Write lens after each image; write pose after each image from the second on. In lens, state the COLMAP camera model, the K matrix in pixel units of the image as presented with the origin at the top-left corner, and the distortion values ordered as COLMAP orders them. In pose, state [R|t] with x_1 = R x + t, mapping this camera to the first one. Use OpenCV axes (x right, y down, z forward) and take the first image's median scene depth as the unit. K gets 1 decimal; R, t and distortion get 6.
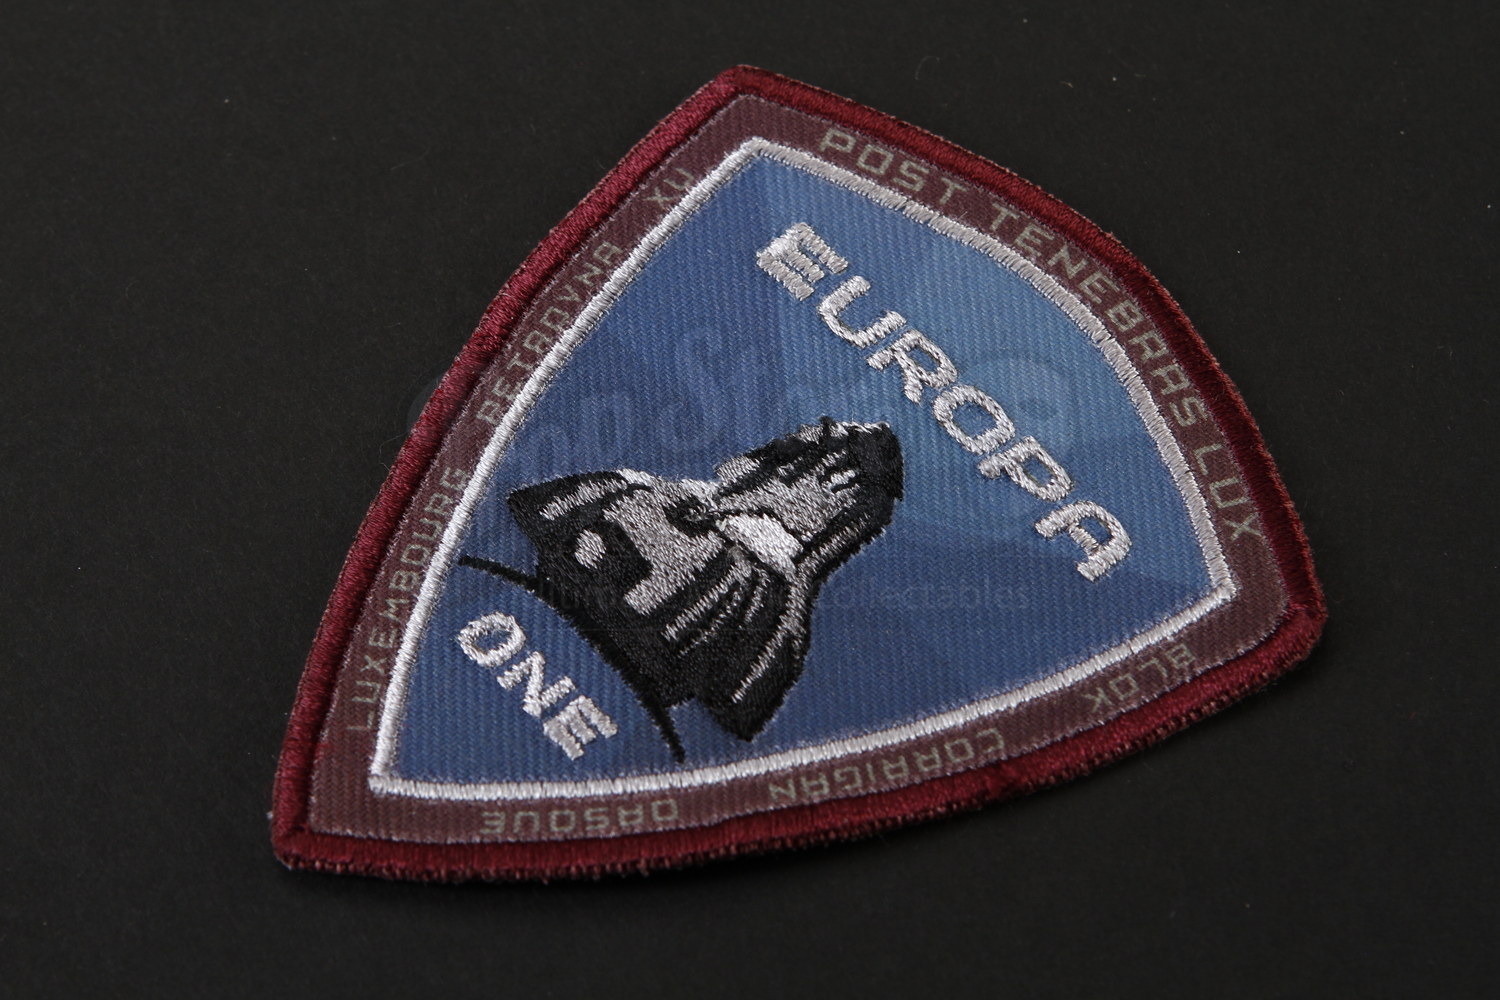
lens RADIAL K [[4463.2, 0, 749.2], [0, 4463.2, 501.4], [0, 0, 1]] dist [-0.022664, 0.000000]
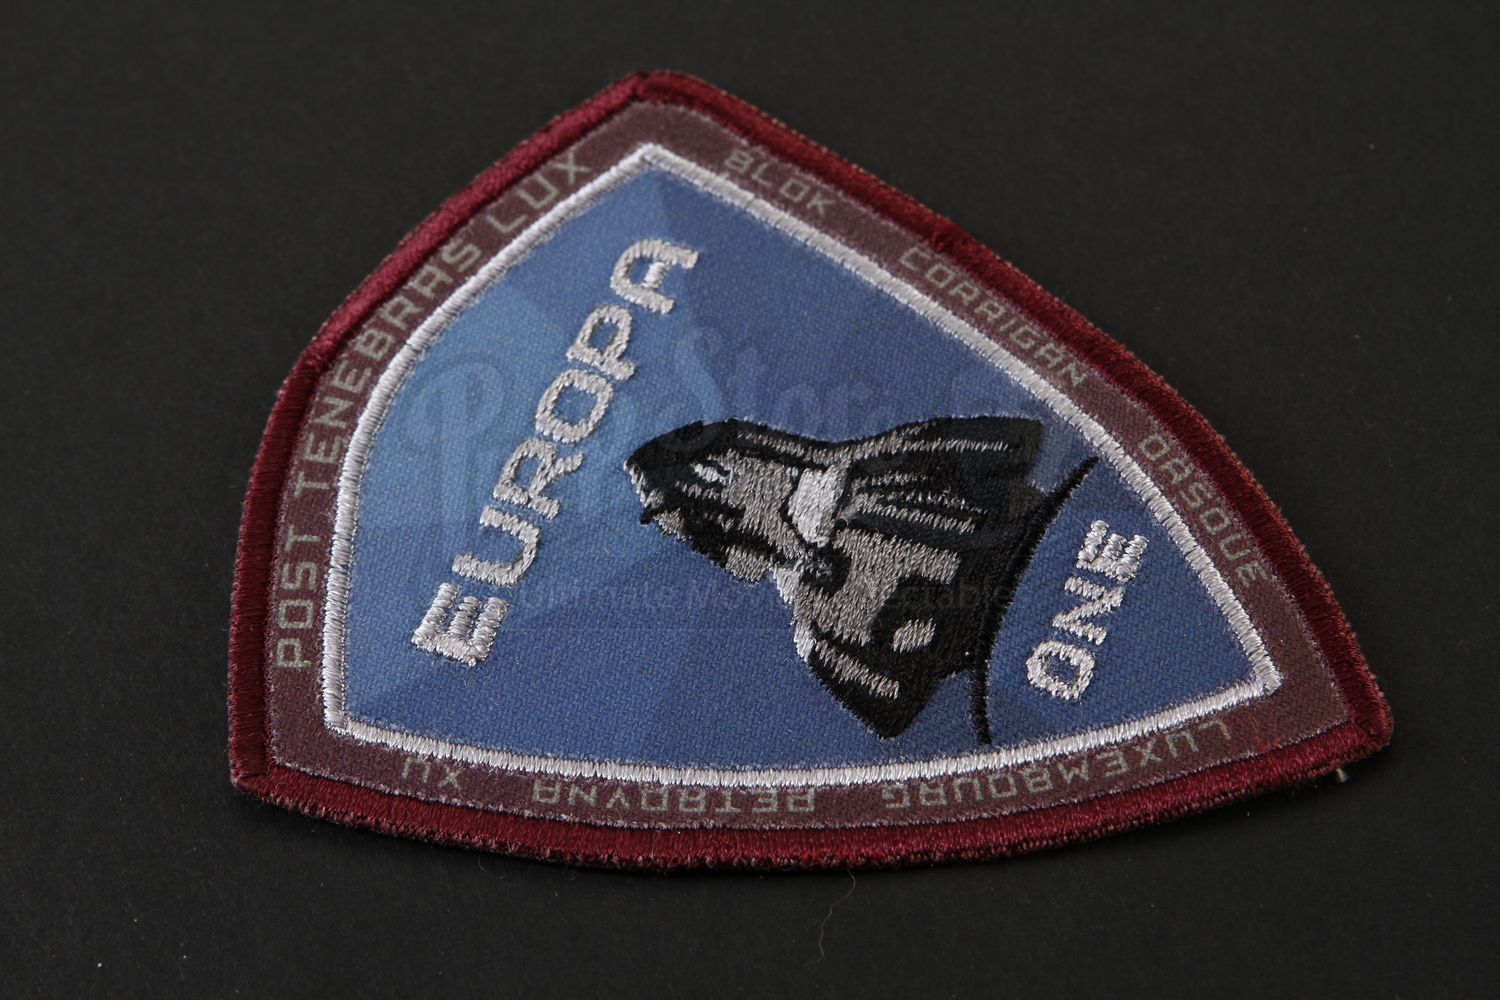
lens RADIAL K [[4687.6, 0, 749.7], [0, 4687.6, 500.0], [0, 0, 1]] dist [0.032567, 0.000000]
pose [[-0.456663, -0.745854, 0.484934, -0.473965], [0.735173, -0.009427, 0.677814, -0.678688], [-0.500979, 0.666043, 0.552637, 0.446767]]
